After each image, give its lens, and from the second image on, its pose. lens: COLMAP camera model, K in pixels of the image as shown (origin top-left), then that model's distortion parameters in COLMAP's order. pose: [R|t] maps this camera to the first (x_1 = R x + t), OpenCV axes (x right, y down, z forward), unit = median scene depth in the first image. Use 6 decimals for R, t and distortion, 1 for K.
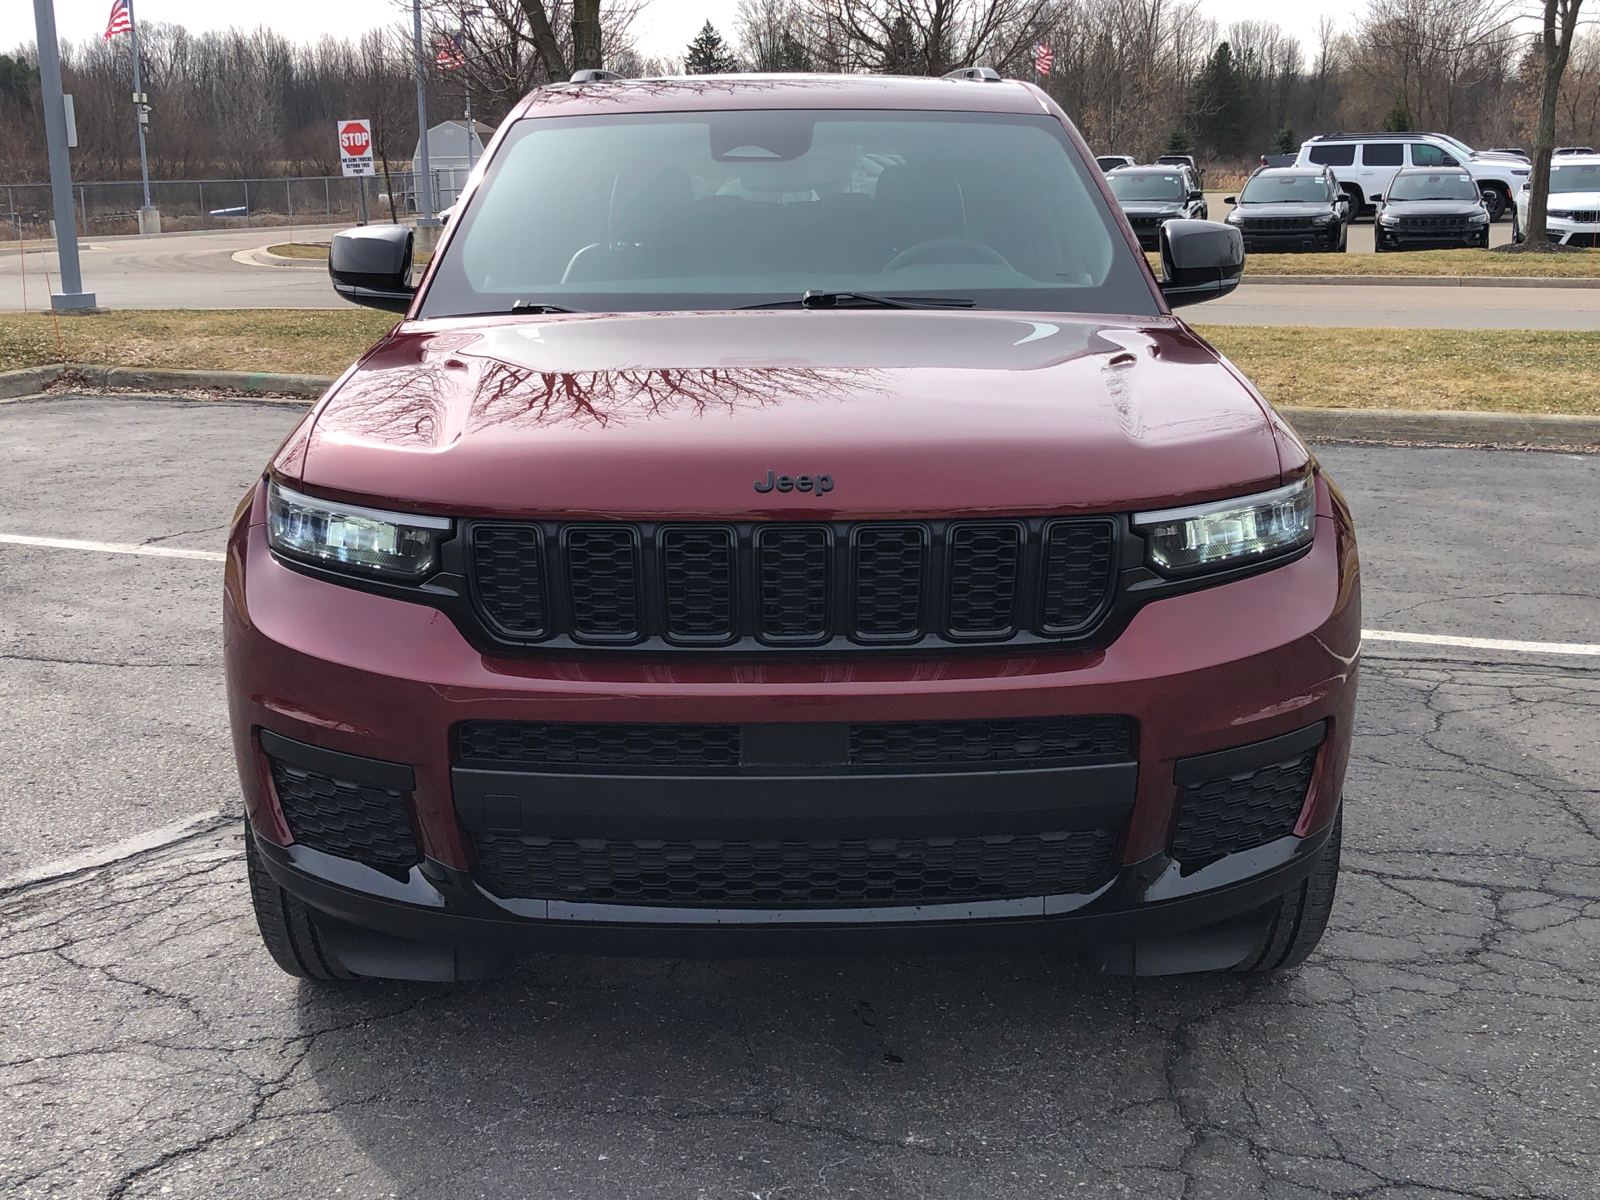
lens RADIAL K [[1884.8, 0, 798.3], [0, 1884.8, 598.6], [0, 0, 1]] dist [0.032718, 0.000000]
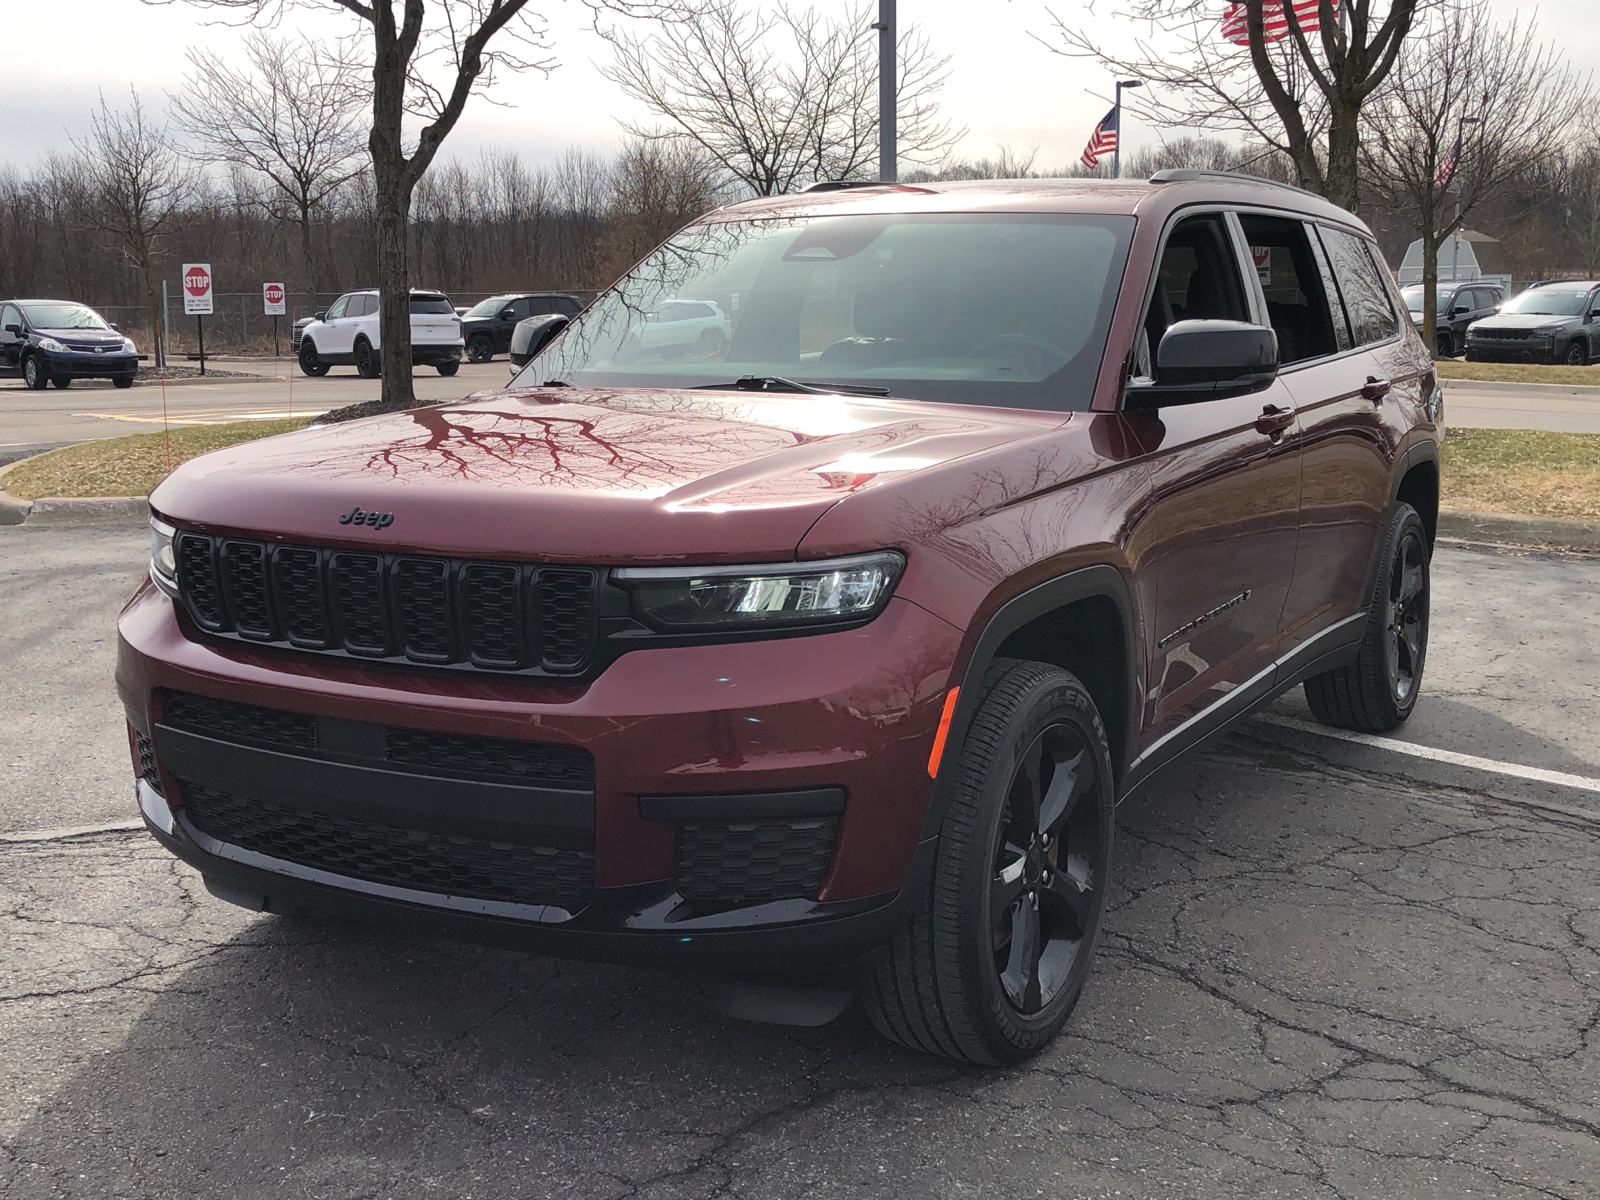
lens RADIAL K [[1884.8, 0, 785.0], [0, 1884.8, 592.0], [0, 0, 1]] dist [0.032718, 0.000000]
pose [[0.861920, 0.087625, -0.499415, 0.772378], [-0.117199, 0.992711, -0.028092, -0.011262], [0.493313, 0.082744, 0.865907, 0.087732]]
